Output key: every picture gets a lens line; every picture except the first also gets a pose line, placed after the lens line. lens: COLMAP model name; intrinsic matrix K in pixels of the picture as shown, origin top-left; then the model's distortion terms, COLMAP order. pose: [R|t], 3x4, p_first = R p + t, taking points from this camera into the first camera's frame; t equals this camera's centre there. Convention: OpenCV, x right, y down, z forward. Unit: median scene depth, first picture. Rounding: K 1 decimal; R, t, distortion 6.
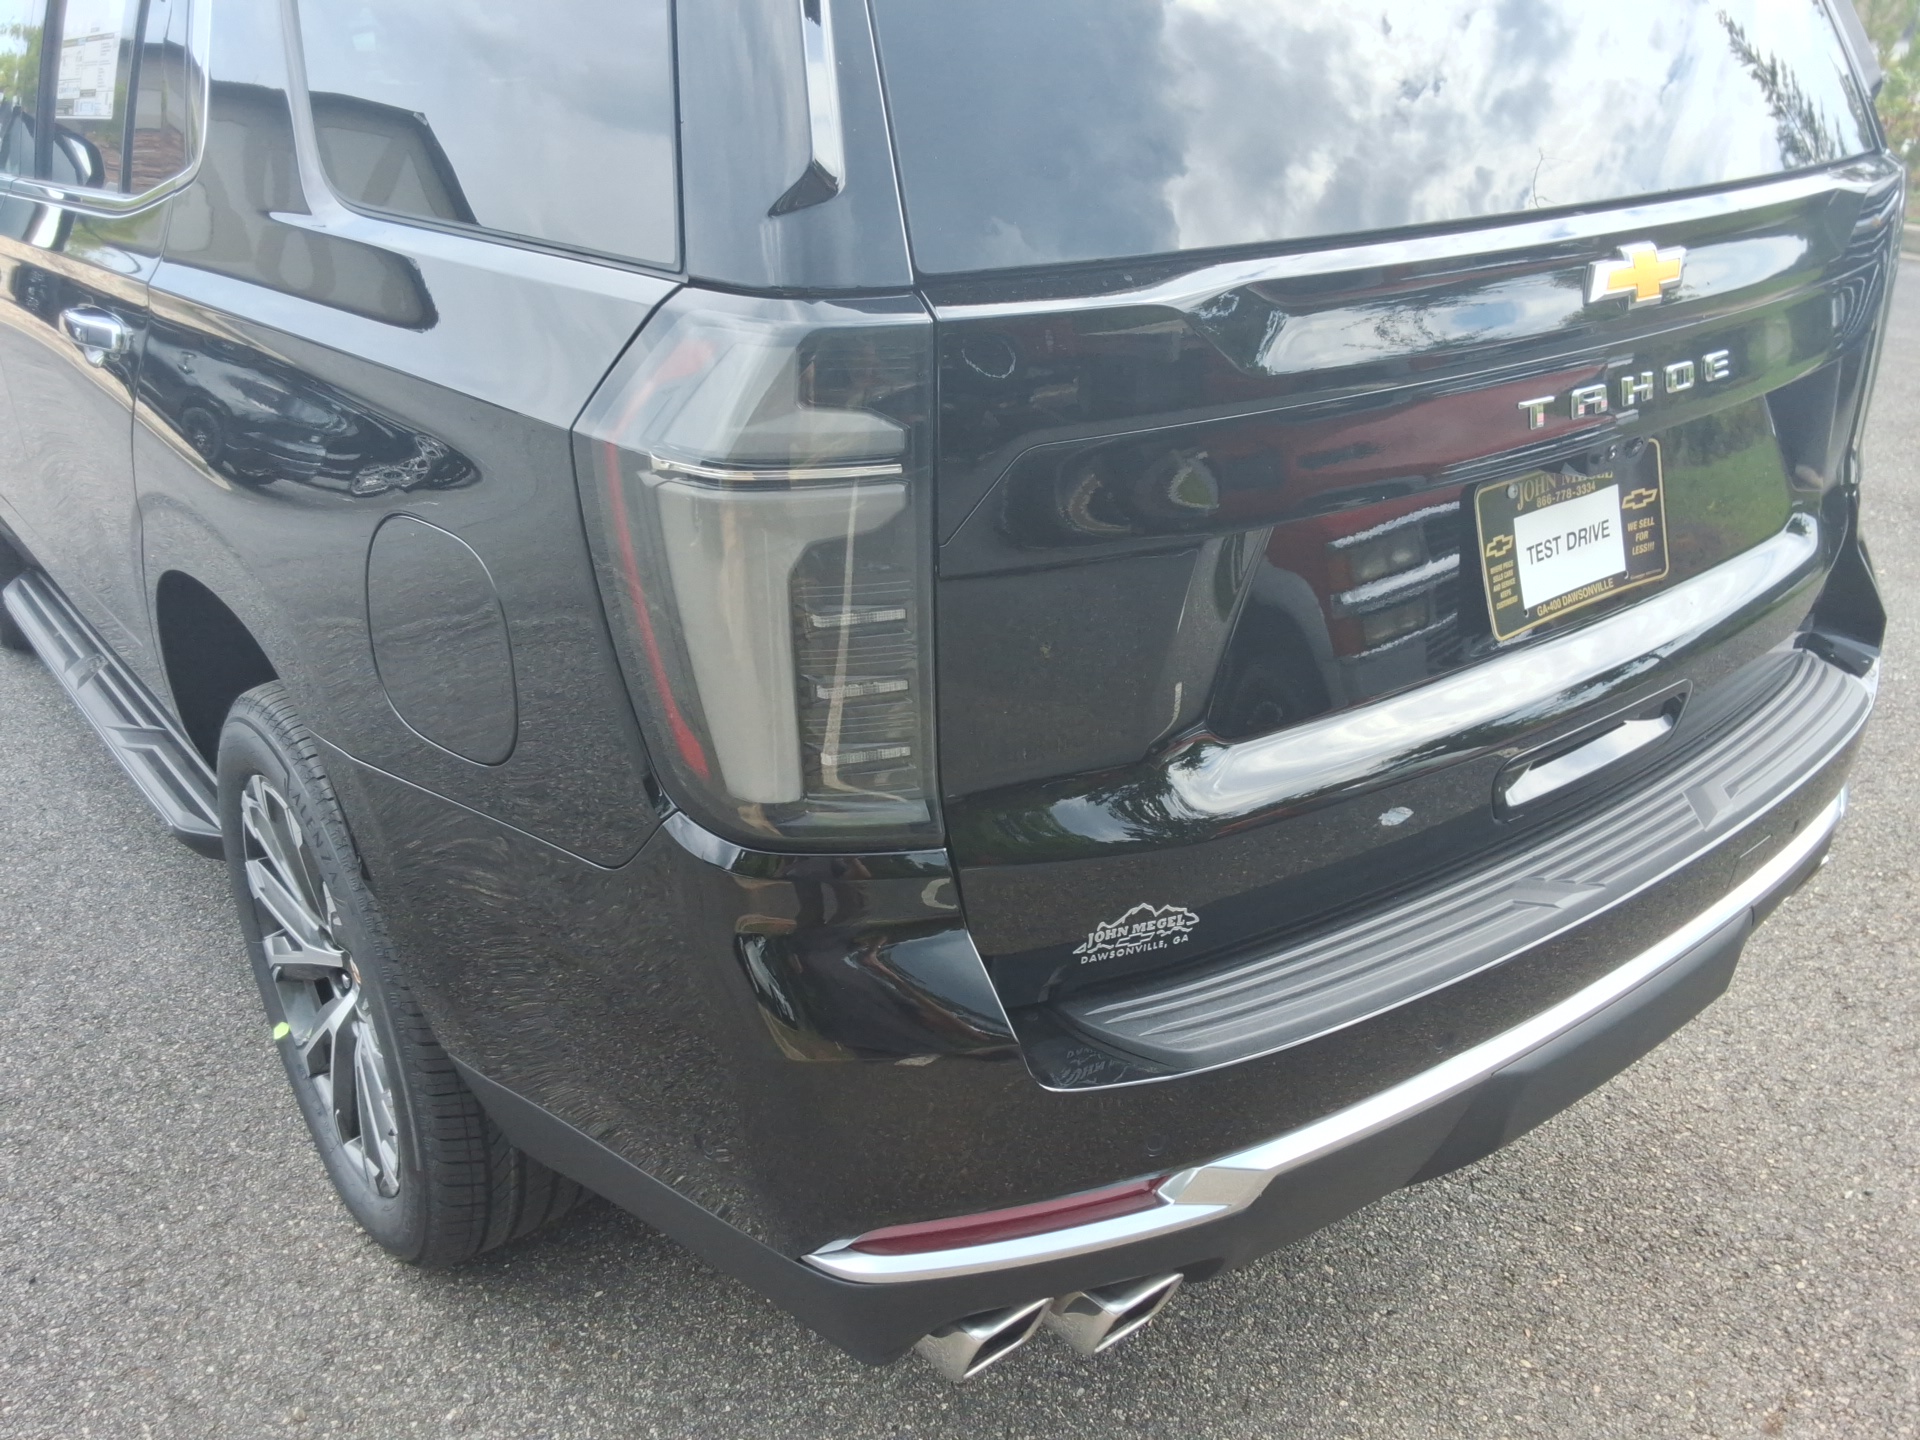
lens RADIAL K [[1547.9, 0, 970.4], [0, 1547.9, 726.8], [0, 0, 1]] dist [0.130078, -0.209721]
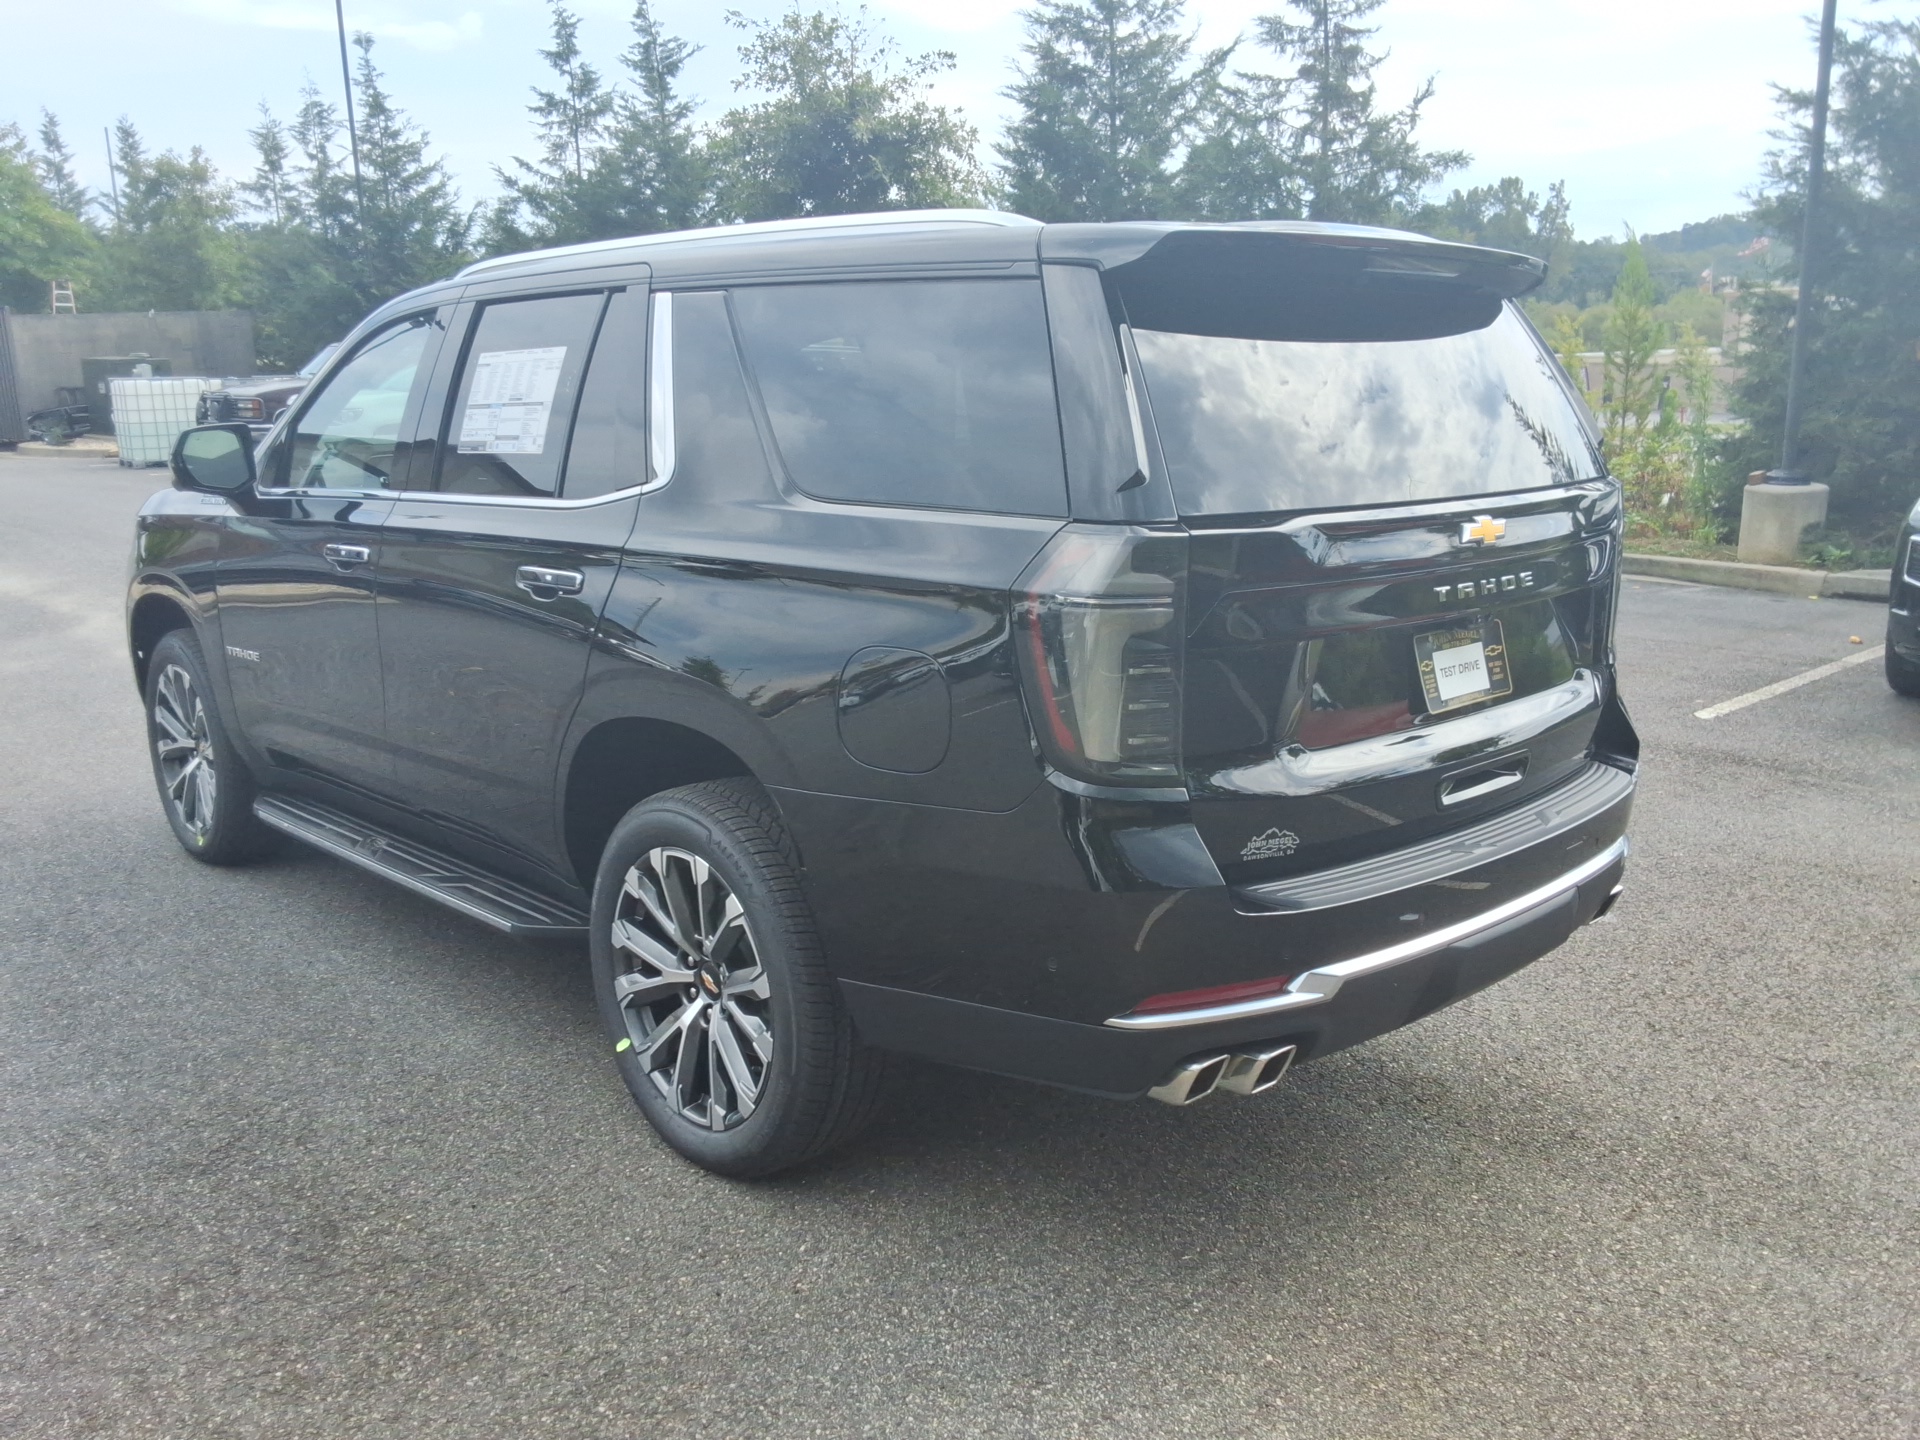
lens RADIAL K [[1547.9, 0, 970.4], [0, 1547.9, 726.8], [0, 0, 1]] dist [0.130078, -0.209721]
pose [[0.995558, -0.007733, 0.093828, -0.358873], [0.026945, 0.978336, -0.205261, 0.301451], [-0.090208, 0.206877, 0.974199, -0.717520]]
